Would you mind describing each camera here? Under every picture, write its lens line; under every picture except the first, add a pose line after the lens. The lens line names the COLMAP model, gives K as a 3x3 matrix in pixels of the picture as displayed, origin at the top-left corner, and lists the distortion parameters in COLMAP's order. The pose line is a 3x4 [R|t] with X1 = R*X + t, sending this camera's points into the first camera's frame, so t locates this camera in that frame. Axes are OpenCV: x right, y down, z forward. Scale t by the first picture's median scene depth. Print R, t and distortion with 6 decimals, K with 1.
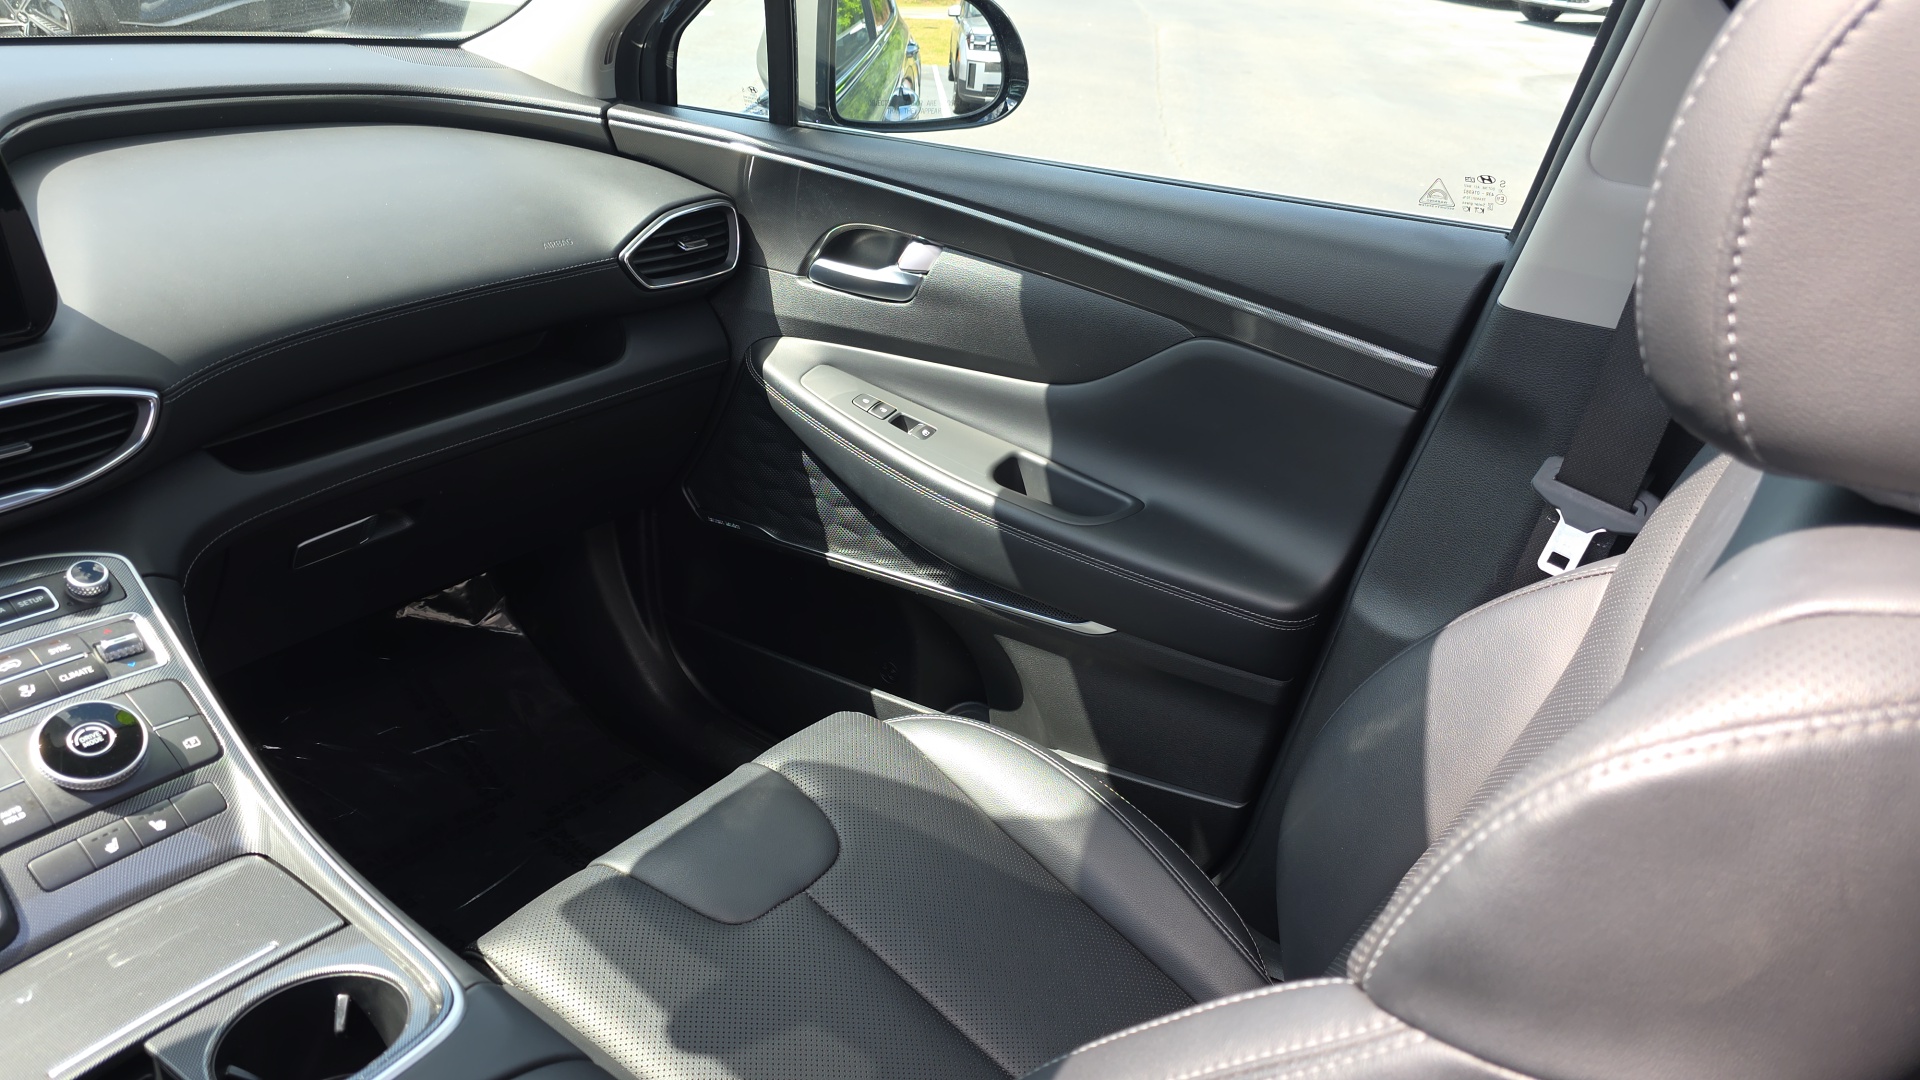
lens RADIAL K [[1280.7, 0, 962.2], [0, 1280.7, 557.9], [0, 0, 1]] dist [0.052733, -0.054246]
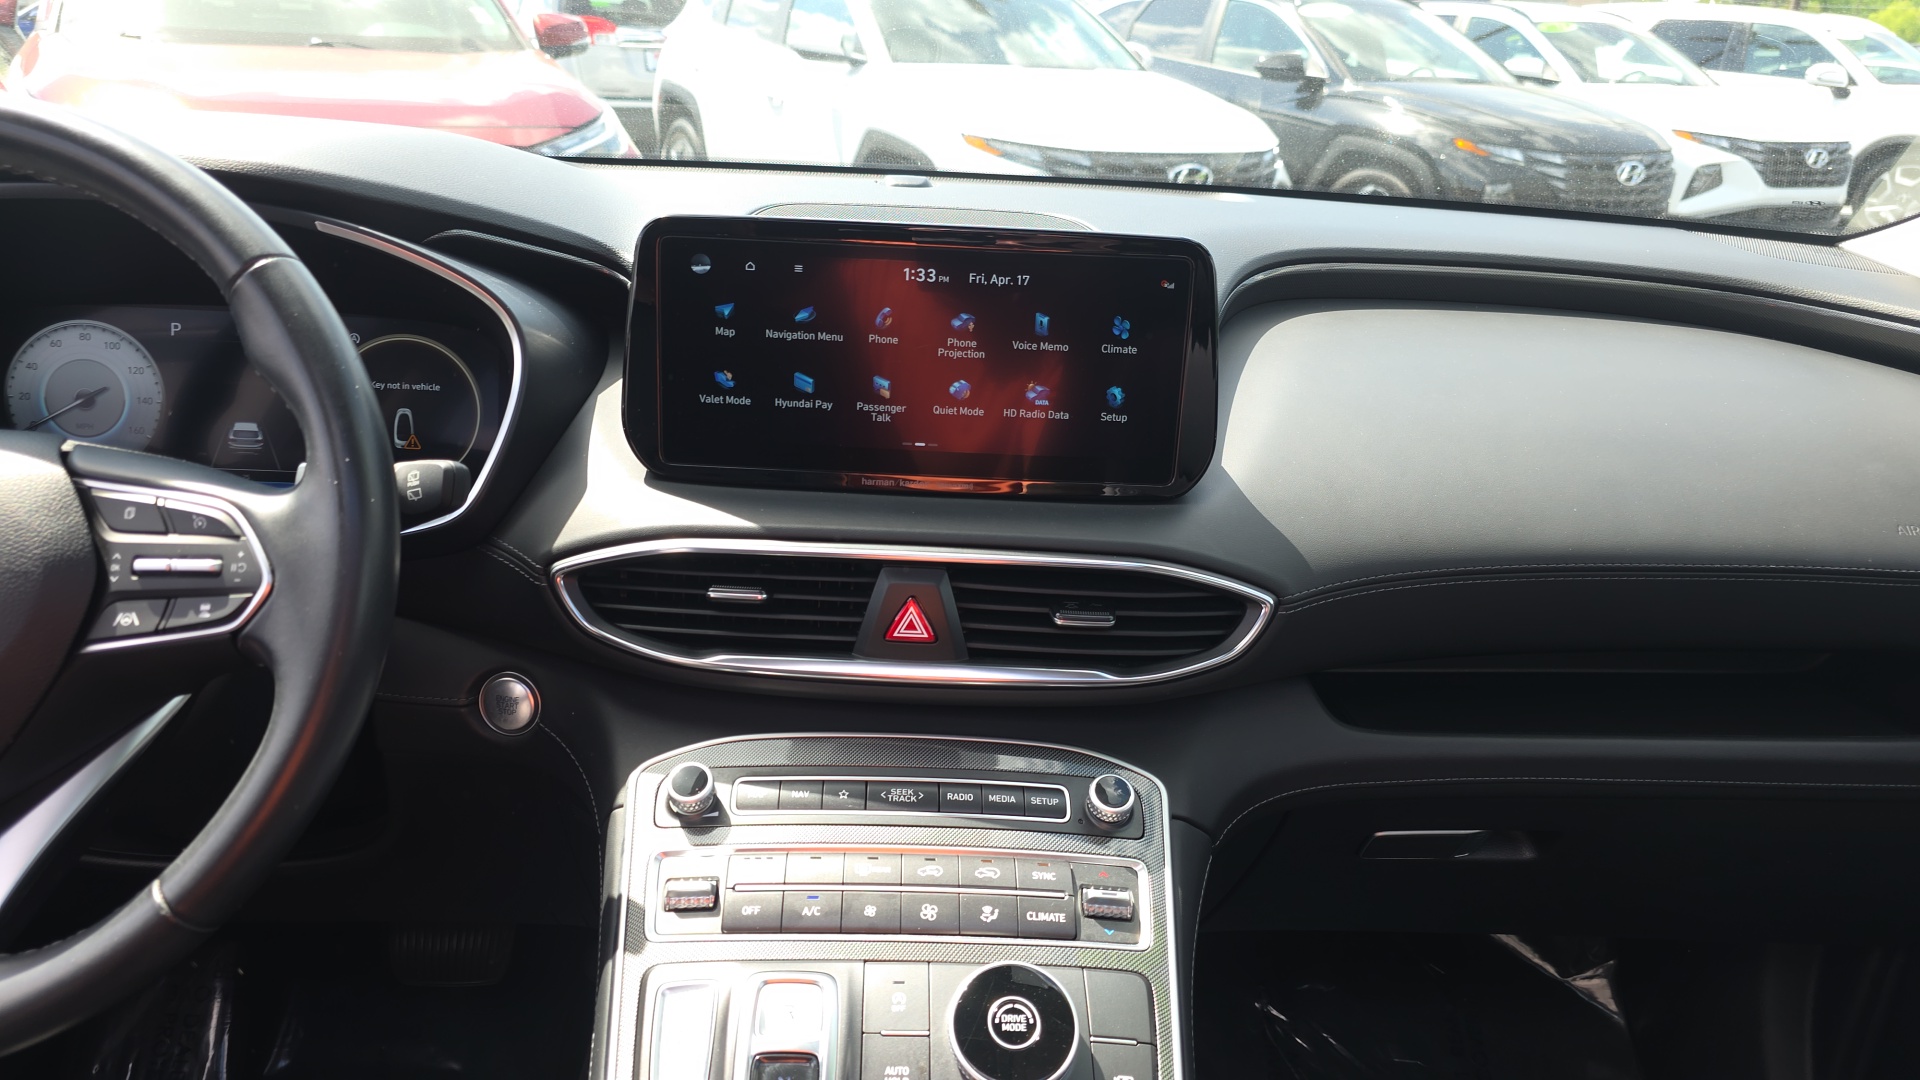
lens RADIAL K [[1297.5, 0, 955.2], [0, 1297.5, 526.8], [0, 0, 1]] dist [0.054021, -0.047151]
pose [[0.624838, 0.227391, -0.746907, -0.128138], [-0.370824, 0.928293, -0.027606, -0.054292], [0.687072, 0.294220, 0.664355, 0.252894]]
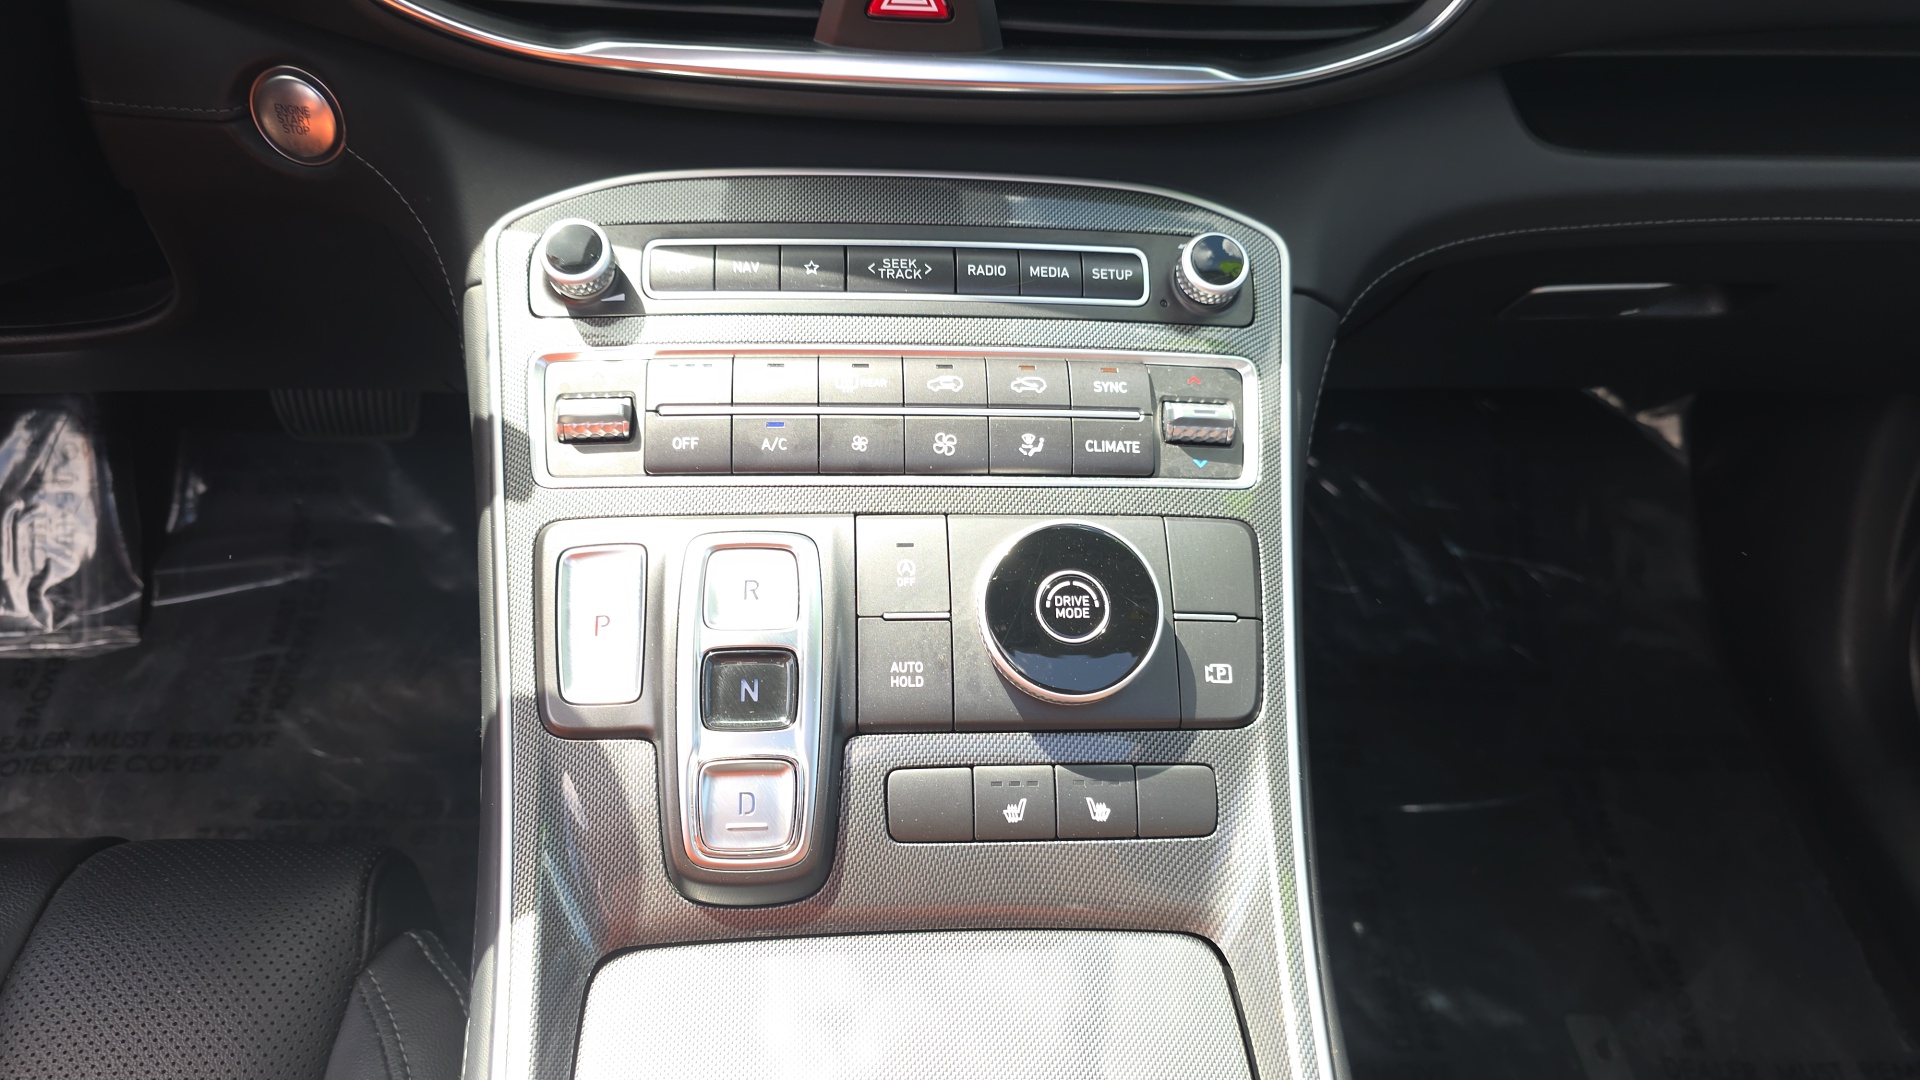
lens RADIAL K [[1306.6, 0, 956.0], [0, 1306.6, 544.8], [0, 0, 1]] dist [0.049723, -0.057144]
pose [[0.640941, 0.540887, -0.544643, -0.269645], [-0.371299, 0.839483, 0.396745, -0.042855], [0.671812, -0.052065, 0.738889, 0.366828]]
